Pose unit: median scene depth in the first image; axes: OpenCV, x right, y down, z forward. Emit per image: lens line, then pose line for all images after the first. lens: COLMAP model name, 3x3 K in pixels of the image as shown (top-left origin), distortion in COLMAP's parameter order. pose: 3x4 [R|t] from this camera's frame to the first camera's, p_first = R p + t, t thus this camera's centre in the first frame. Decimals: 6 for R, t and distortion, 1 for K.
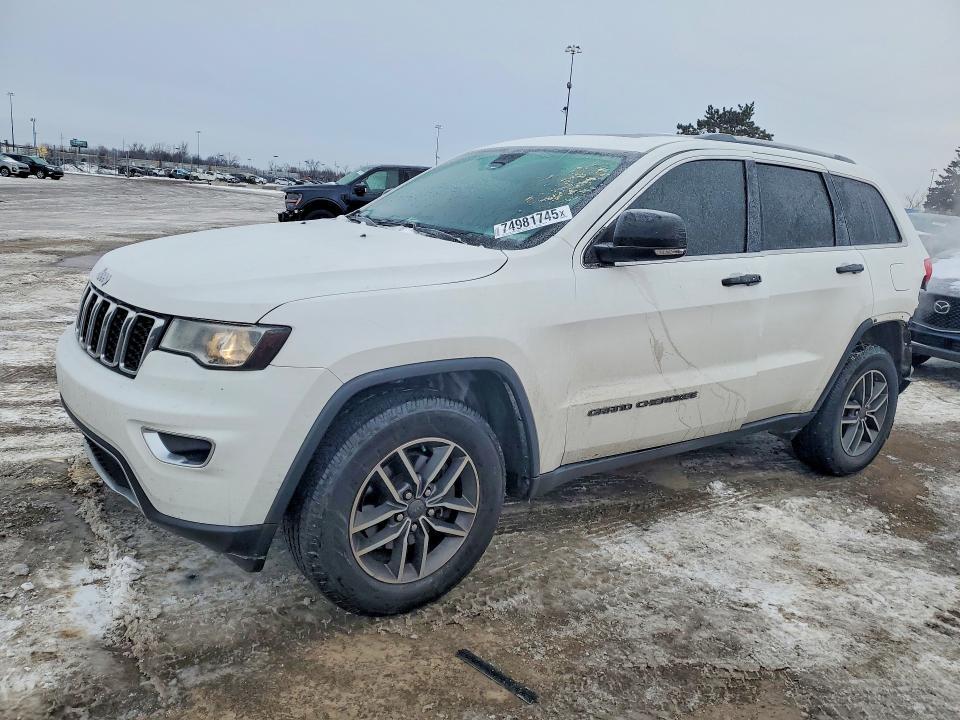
lens RADIAL K [[765.3, 0, 476.1], [0, 765.3, 359.0], [0, 0, 1]] dist [0.002993, 0.002447]
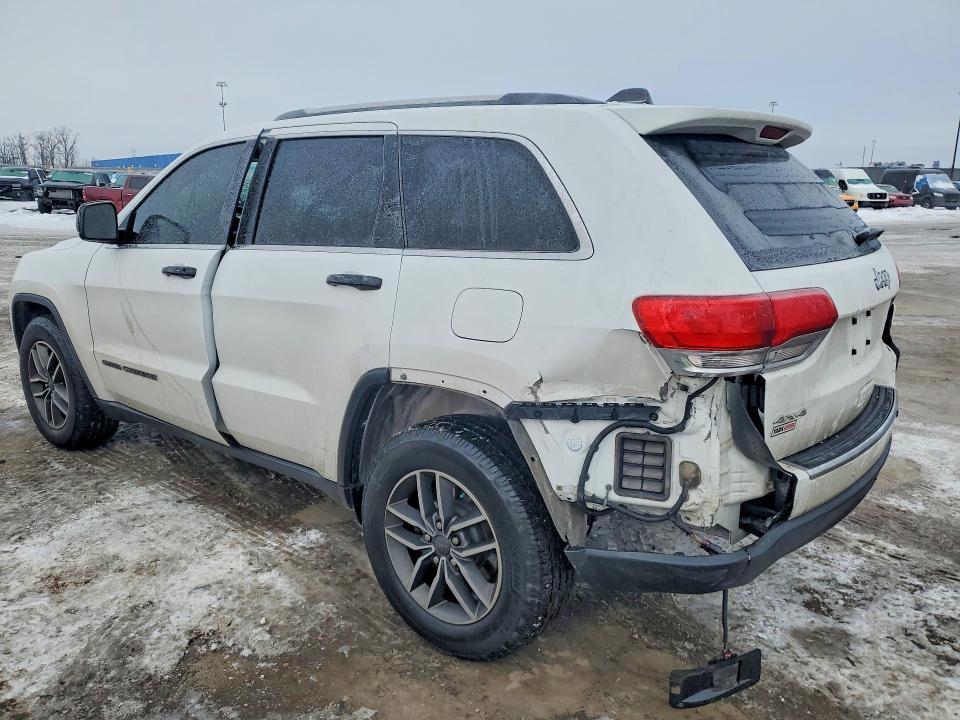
lens RADIAL K [[765.3, 0, 476.1], [0, 765.3, 359.0], [0, 0, 1]] dist [0.002993, 0.002447]
pose [[0.237316, 0.158199, -0.958464, 1.342292], [-0.192104, 0.974809, 0.113332, -0.173385], [0.952248, 0.157230, 0.261729, 1.111517]]
